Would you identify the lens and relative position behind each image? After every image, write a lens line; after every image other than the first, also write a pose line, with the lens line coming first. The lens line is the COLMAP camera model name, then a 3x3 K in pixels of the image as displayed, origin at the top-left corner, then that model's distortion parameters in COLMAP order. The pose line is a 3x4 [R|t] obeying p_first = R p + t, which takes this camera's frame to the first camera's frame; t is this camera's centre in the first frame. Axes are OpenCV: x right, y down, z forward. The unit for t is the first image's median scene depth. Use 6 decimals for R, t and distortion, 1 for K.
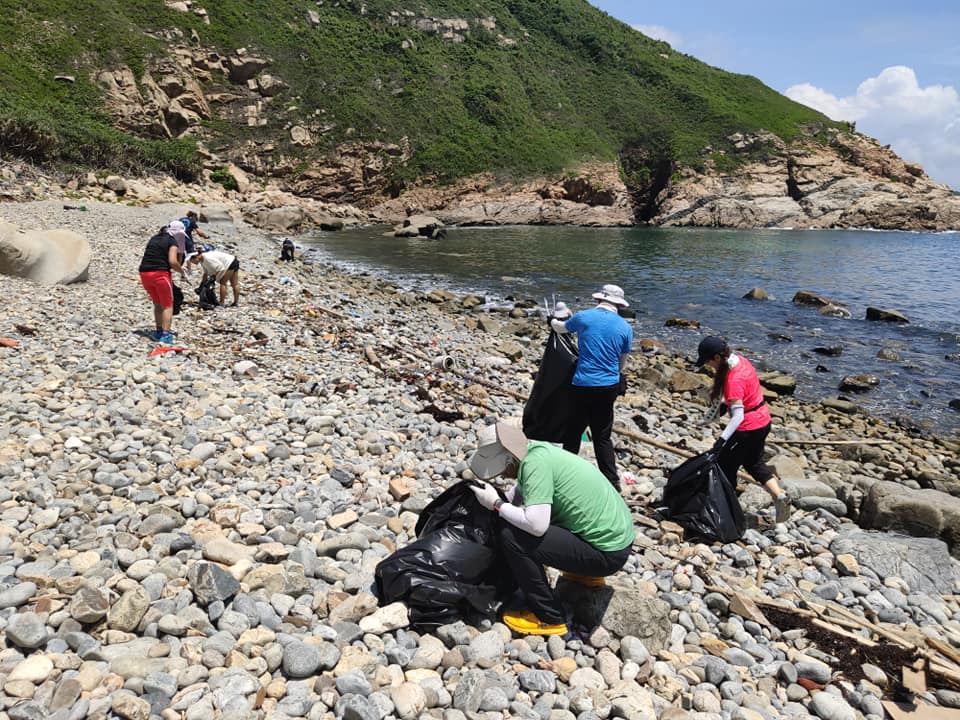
lens RADIAL K [[730.3, 0, 472.9], [0, 730.3, 357.4], [0, 0, 1]] dist [0.007521, -0.023549]
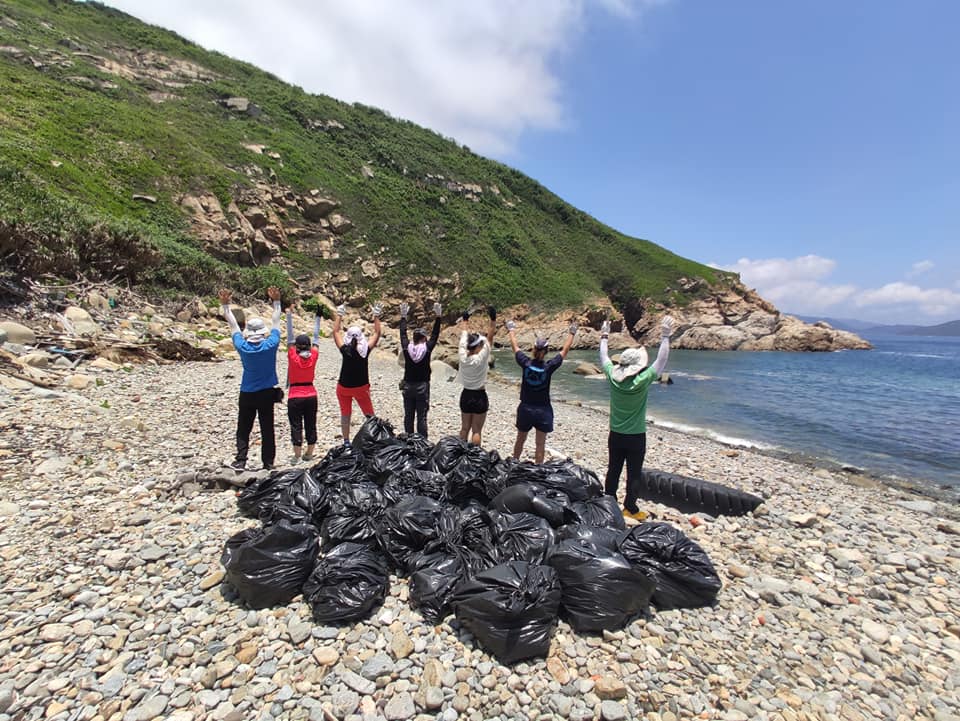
lens RADIAL K [[477.5, 0, 480.0], [0, 477.5, 360.5], [0, 0, 1]] dist [0.004666, -0.000170]
pose [[0.982207, -0.007239, 0.187664, -0.206702], [0.030927, 0.991849, -0.123609, -0.073540], [-0.185239, 0.127213, 0.974425, 0.286054]]
